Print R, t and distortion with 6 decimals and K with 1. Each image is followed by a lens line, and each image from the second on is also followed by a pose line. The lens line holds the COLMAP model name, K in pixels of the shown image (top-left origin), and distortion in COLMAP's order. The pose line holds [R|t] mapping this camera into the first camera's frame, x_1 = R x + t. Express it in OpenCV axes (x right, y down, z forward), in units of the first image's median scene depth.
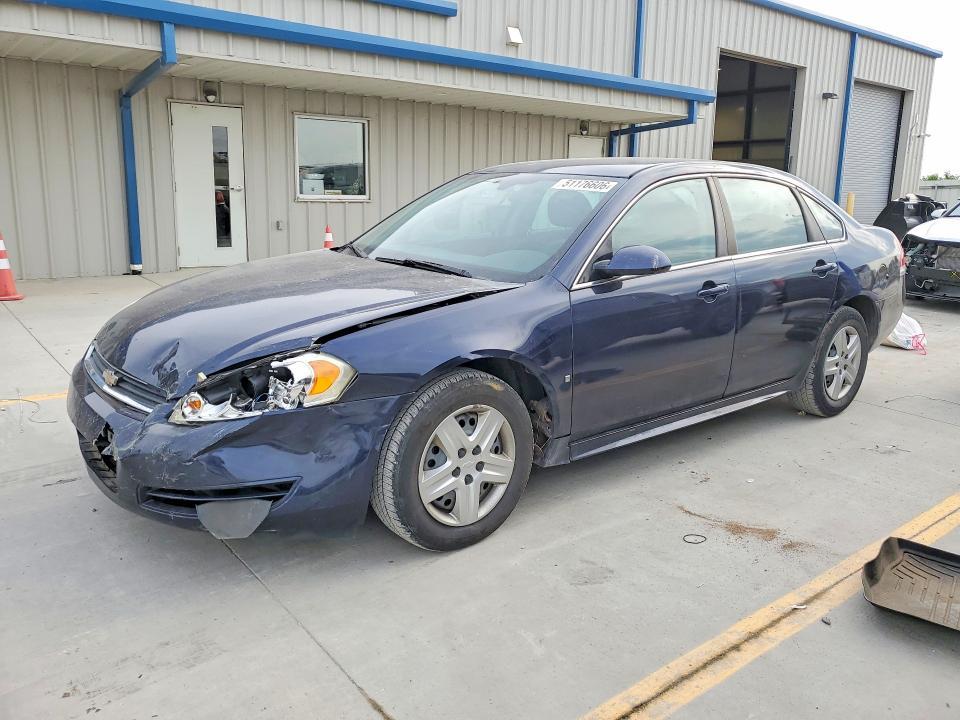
lens RADIAL K [[811.2, 0, 480.0], [0, 811.2, 360.0], [0, 0, 1]] dist [0.005977, 0.004899]
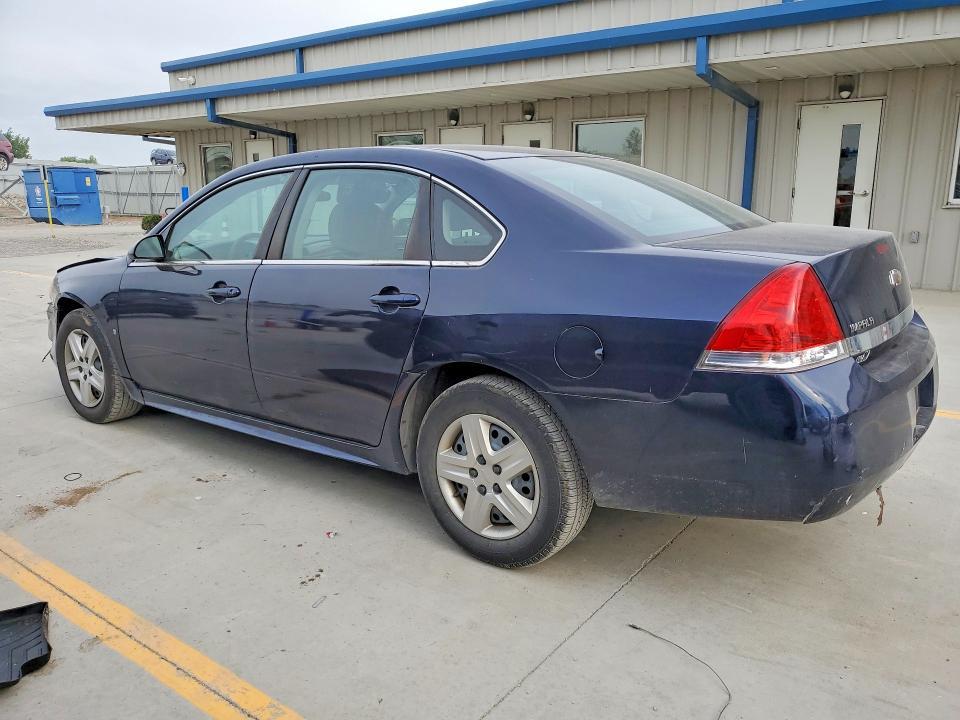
lens RADIAL K [[811.2, 0, 480.0], [0, 811.2, 360.0], [0, 0, 1]] dist [0.005977, 0.004899]
pose [[0.178353, 0.186469, -0.966136, 0.807455], [-0.198412, 0.968526, 0.150303, -0.134246], [0.963754, 0.164886, 0.209738, 0.696869]]
